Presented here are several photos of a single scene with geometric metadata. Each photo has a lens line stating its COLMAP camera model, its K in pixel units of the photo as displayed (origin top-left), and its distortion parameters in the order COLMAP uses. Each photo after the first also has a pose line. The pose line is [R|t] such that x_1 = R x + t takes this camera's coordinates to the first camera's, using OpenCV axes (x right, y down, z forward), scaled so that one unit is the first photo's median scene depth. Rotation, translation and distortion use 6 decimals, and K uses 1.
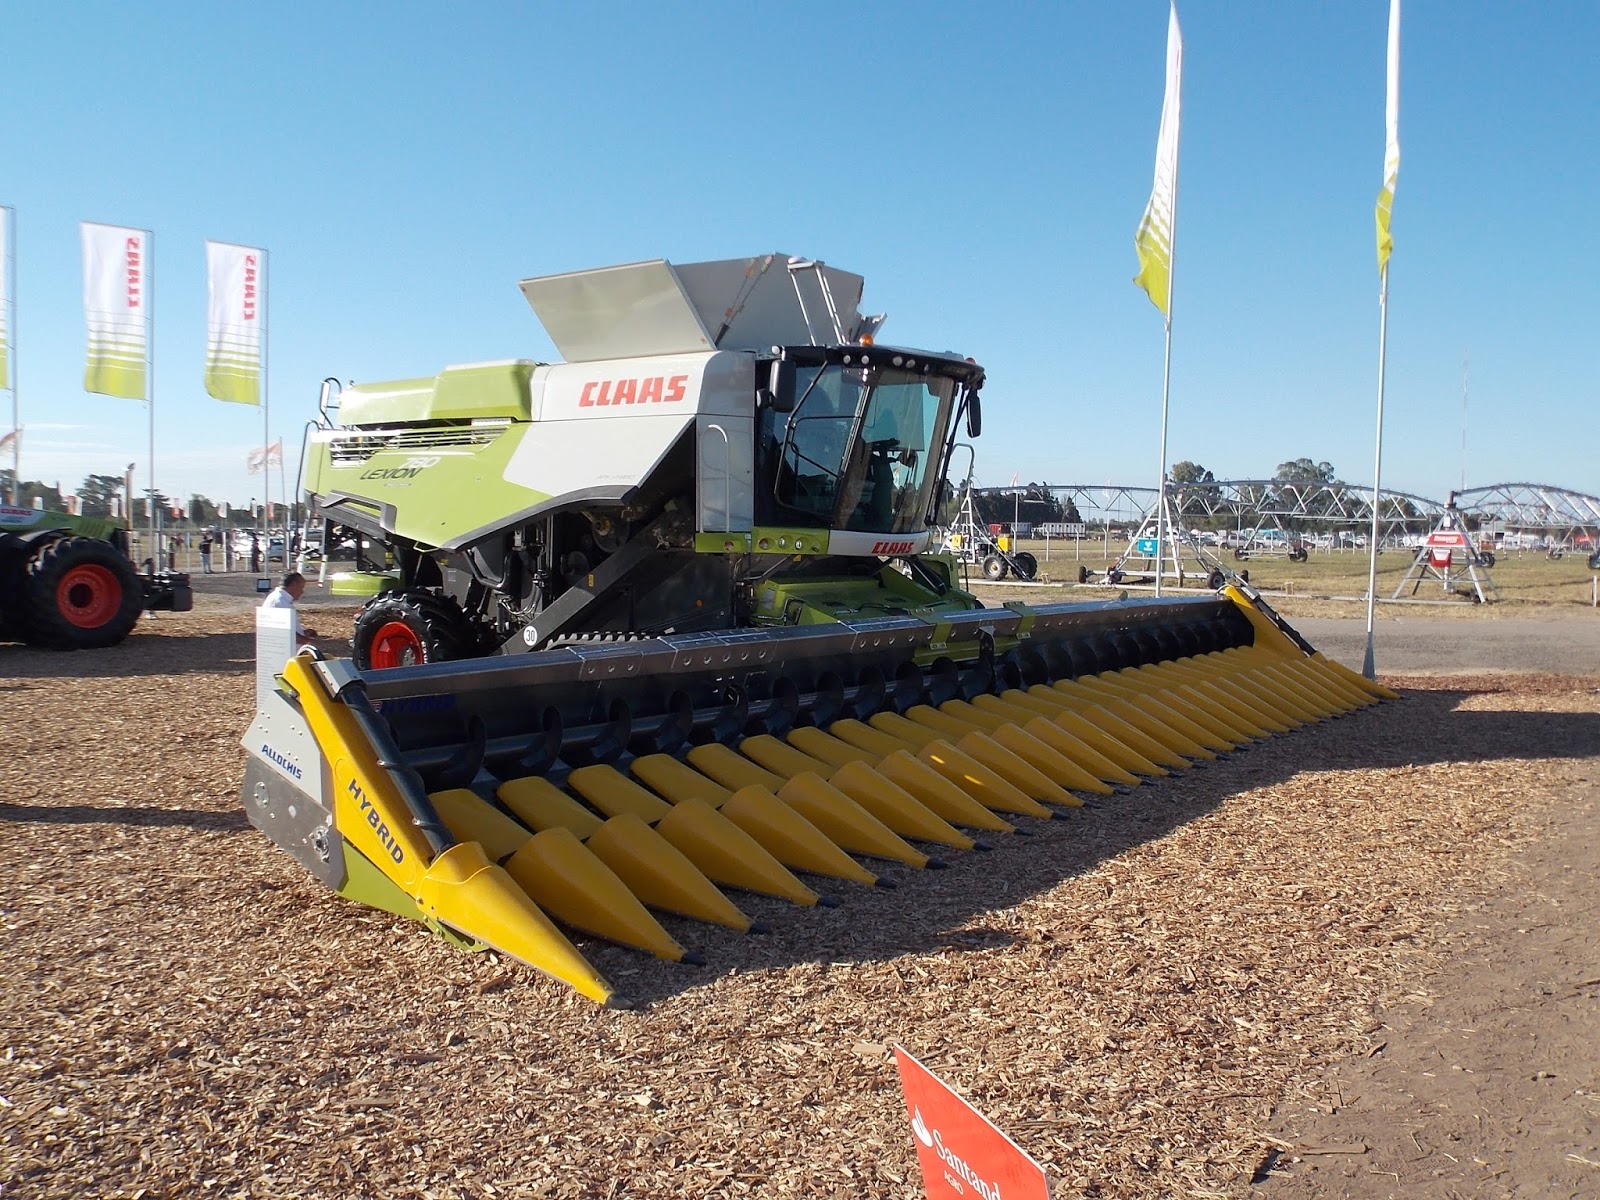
lens RADIAL K [[1287.6, 0, 799.8], [0, 1287.6, 743.8], [0, 0, 1]] dist [-0.039200, -0.005410]
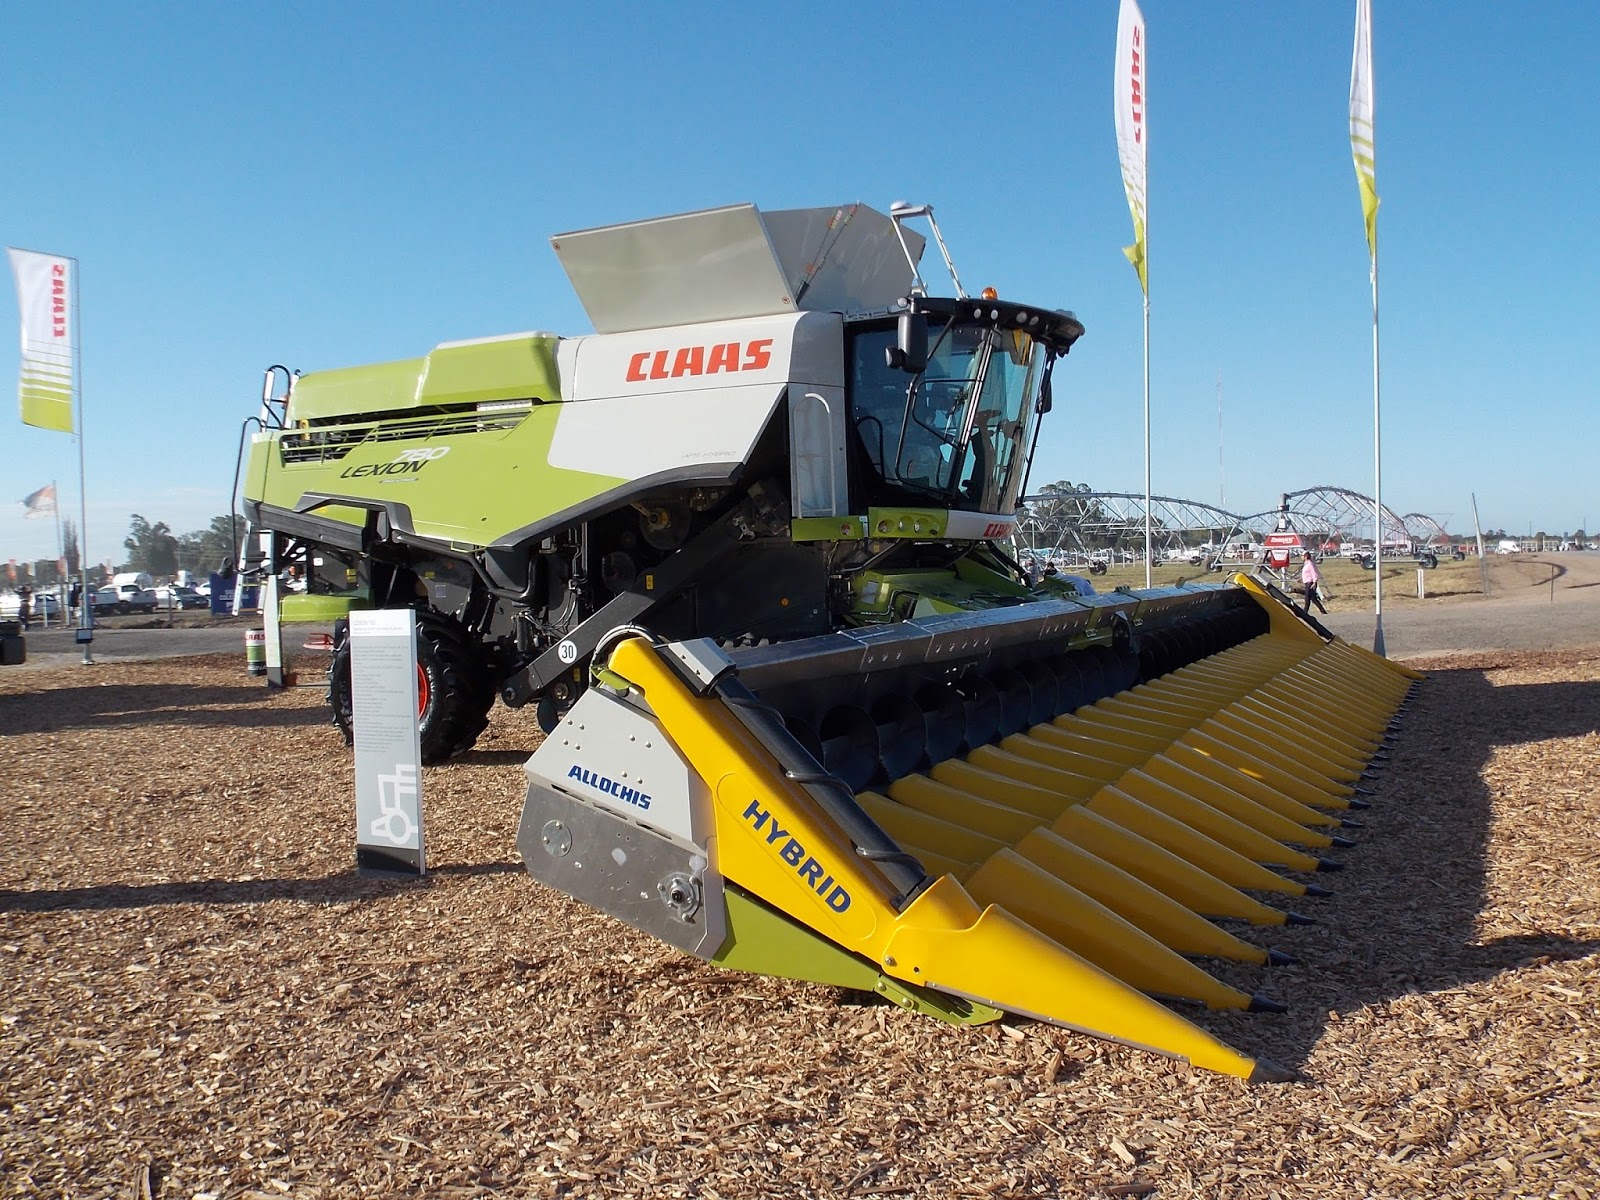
lens RADIAL K [[1287.6, 0, 799.8], [0, 1287.6, 743.8], [0, 0, 1]] dist [-0.039200, -0.005410]
pose [[0.984500, -0.060972, 0.164448, -0.222942], [0.065408, 0.997623, -0.021694, 0.006570], [-0.162734, 0.032114, 0.986147, 0.144369]]
